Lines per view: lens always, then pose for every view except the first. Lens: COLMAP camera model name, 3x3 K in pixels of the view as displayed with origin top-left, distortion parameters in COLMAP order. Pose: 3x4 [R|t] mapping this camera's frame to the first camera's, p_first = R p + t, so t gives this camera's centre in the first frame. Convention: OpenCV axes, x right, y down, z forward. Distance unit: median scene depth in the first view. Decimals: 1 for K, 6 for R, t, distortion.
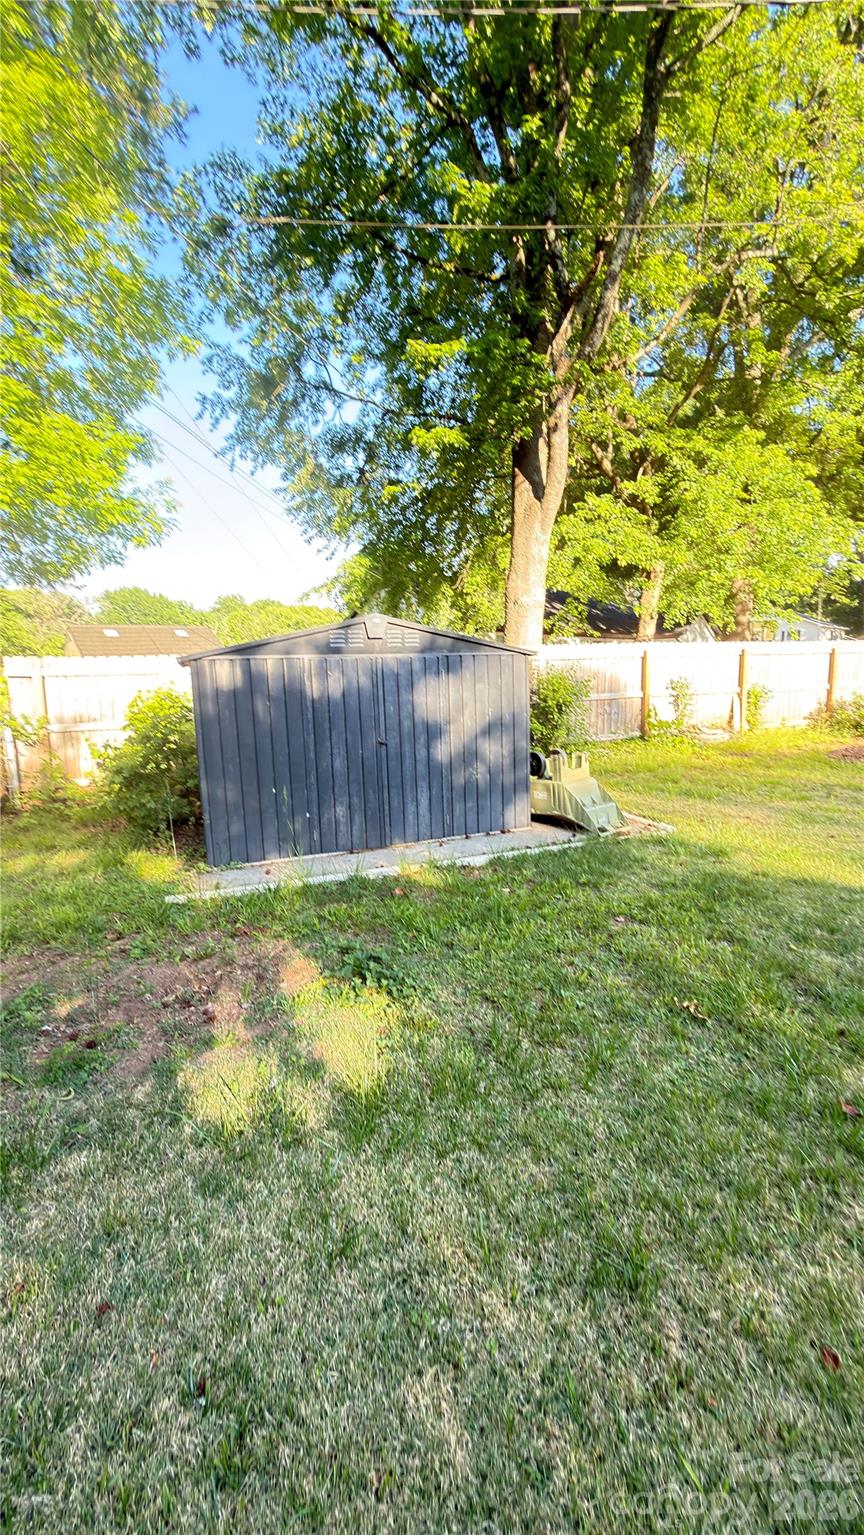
lens RADIAL K [[611.8, 0, 435.3], [0, 611.8, 764.1], [0, 0, 1]] dist [0.002366, 0.000930]
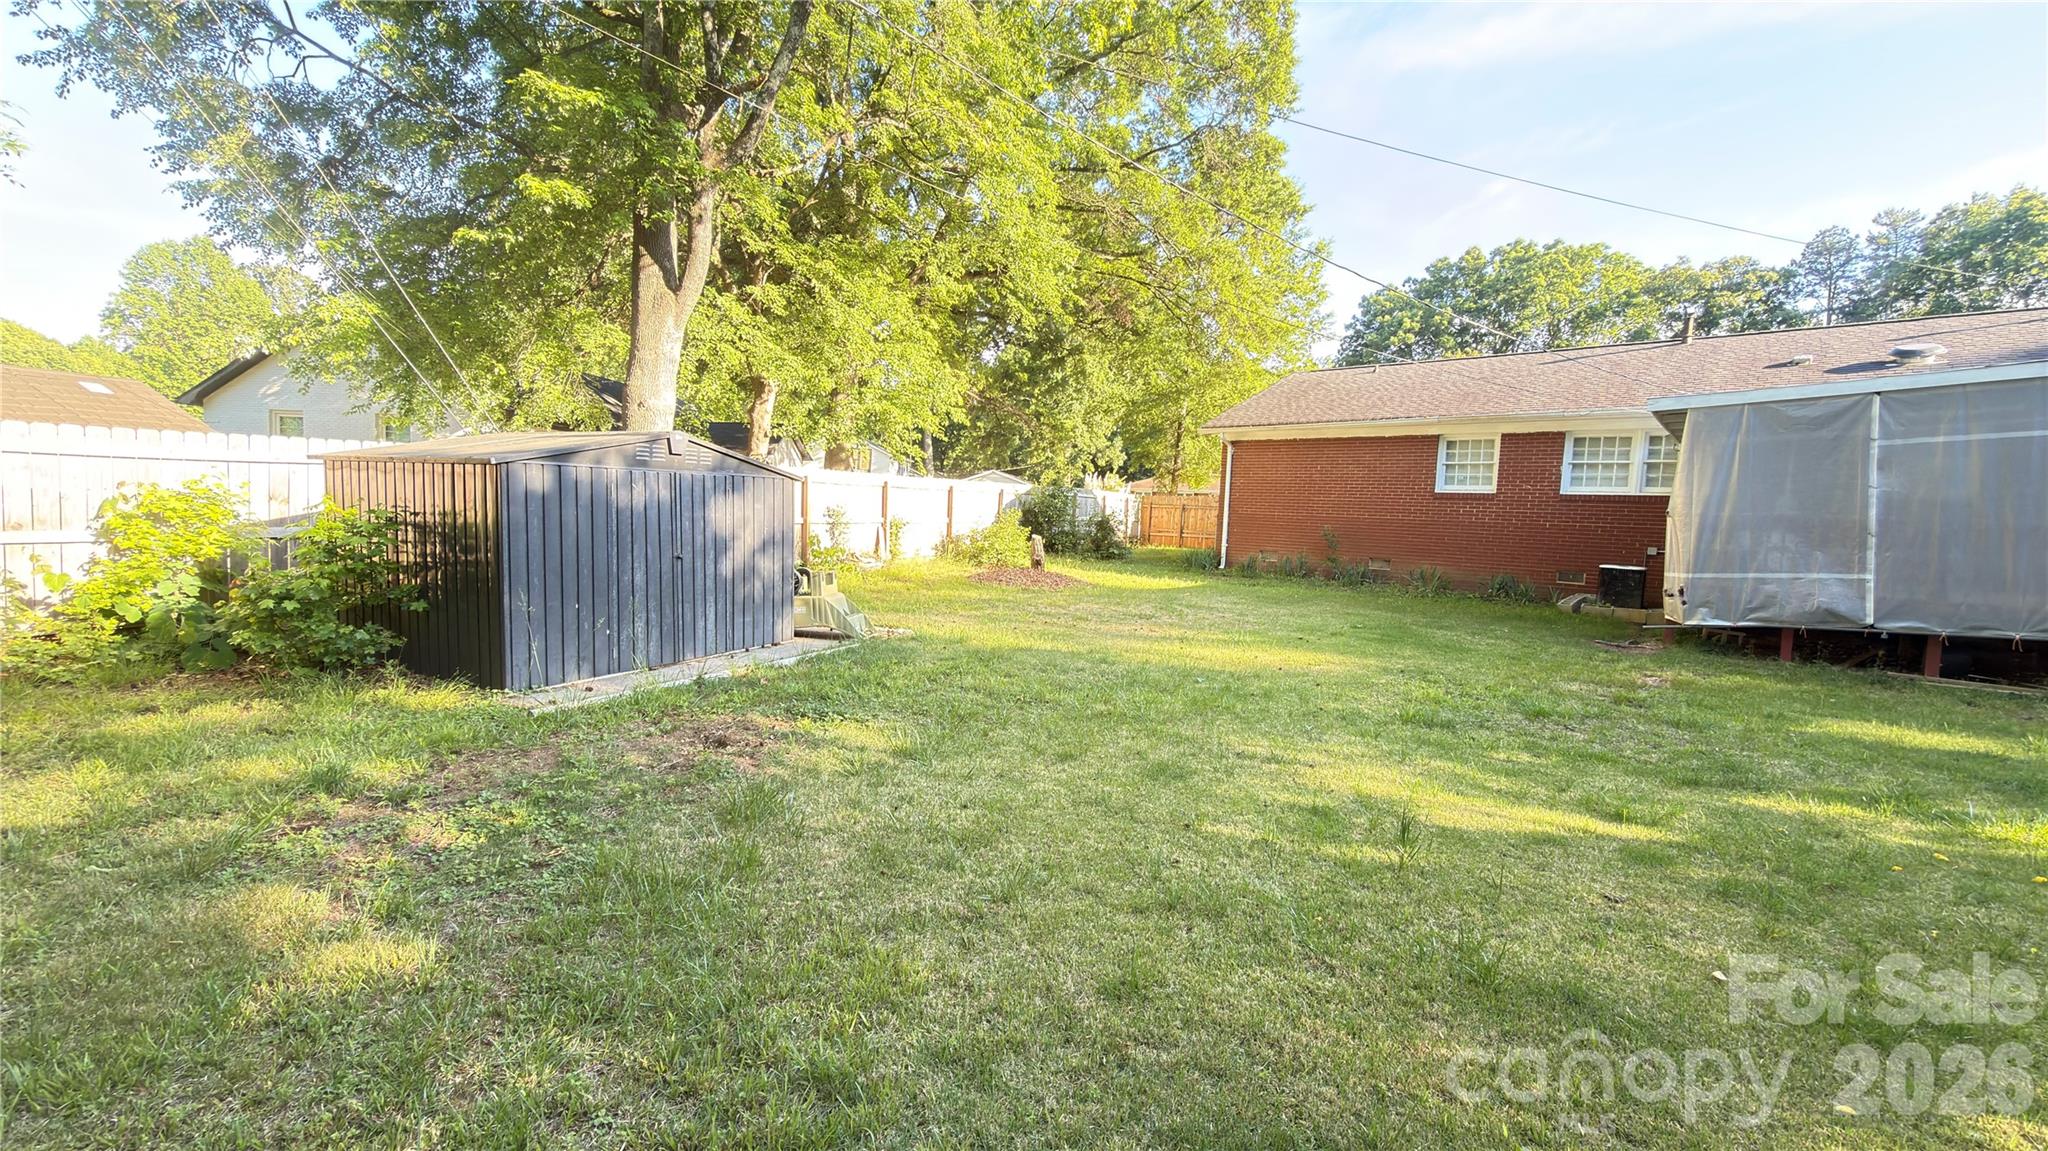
lens RADIAL K [[816.3, 0, 1021.6], [0, 816.3, 574.2], [0, 0, 1]] dist [0.002366, 0.000930]
pose [[0.740493, -0.004820, 0.672047, -0.503231], [0.040222, 0.998500, -0.037157, 0.057629], [-0.670860, 0.054546, 0.739576, -0.324138]]
